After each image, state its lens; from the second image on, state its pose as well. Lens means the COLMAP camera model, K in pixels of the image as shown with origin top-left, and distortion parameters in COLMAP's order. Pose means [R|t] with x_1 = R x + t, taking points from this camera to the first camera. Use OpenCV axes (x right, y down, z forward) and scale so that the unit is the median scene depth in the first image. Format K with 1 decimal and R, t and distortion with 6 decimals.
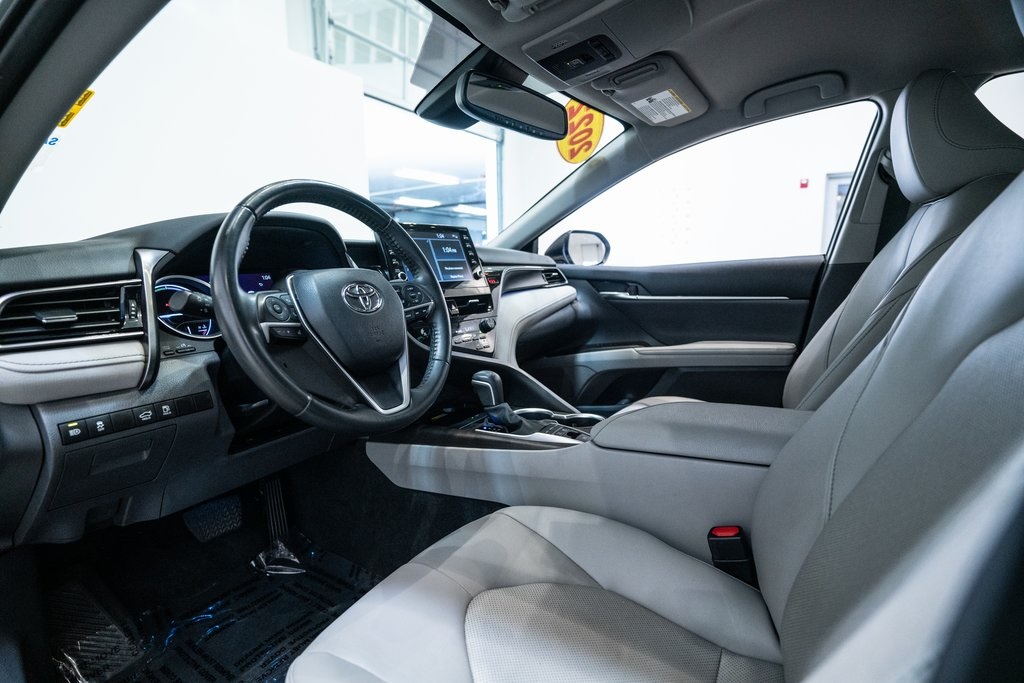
lens RADIAL K [[512.5, 0, 512.0], [0, 512.5, 341.5], [0, 0, 1]] dist [-0.082946, 0.042311]
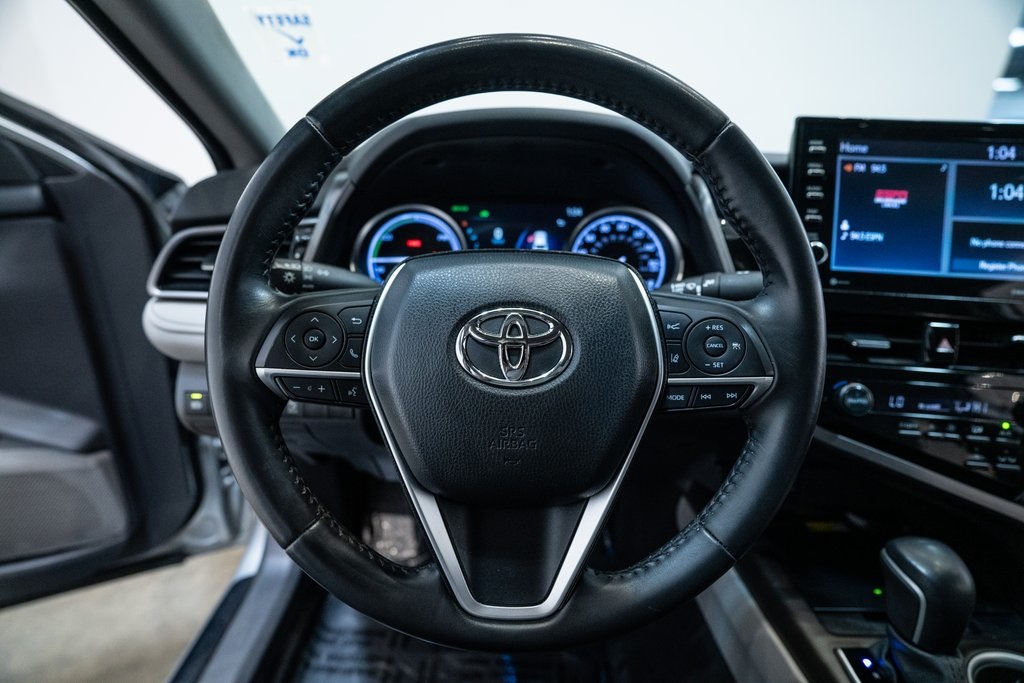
lens RADIAL K [[512.5, 0, 512.0], [0, 512.5, 341.5], [0, 0, 1]] dist [-0.082946, 0.042311]
pose [[0.493427, 0.363562, -0.790160, 0.023230], [-0.154935, 0.930662, 0.331457, -0.138030], [0.855877, -0.041127, 0.515542, 0.475466]]
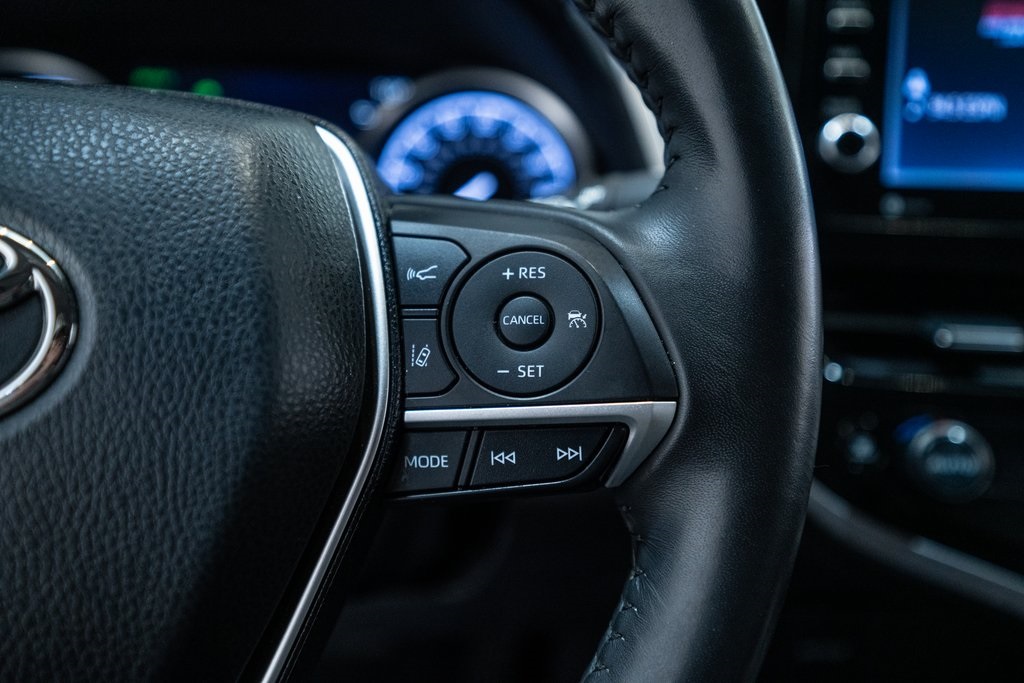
lens RADIAL K [[804.4, 0, 512.0], [0, 804.4, 341.5], [0, 0, 1]] dist [0.062368, 0.002560]
pose [[0.551715, 0.322126, -0.769315, -0.010393], [-0.164932, 0.946327, 0.277962, -0.105176], [0.817562, -0.026471, 0.575232, 0.606339]]
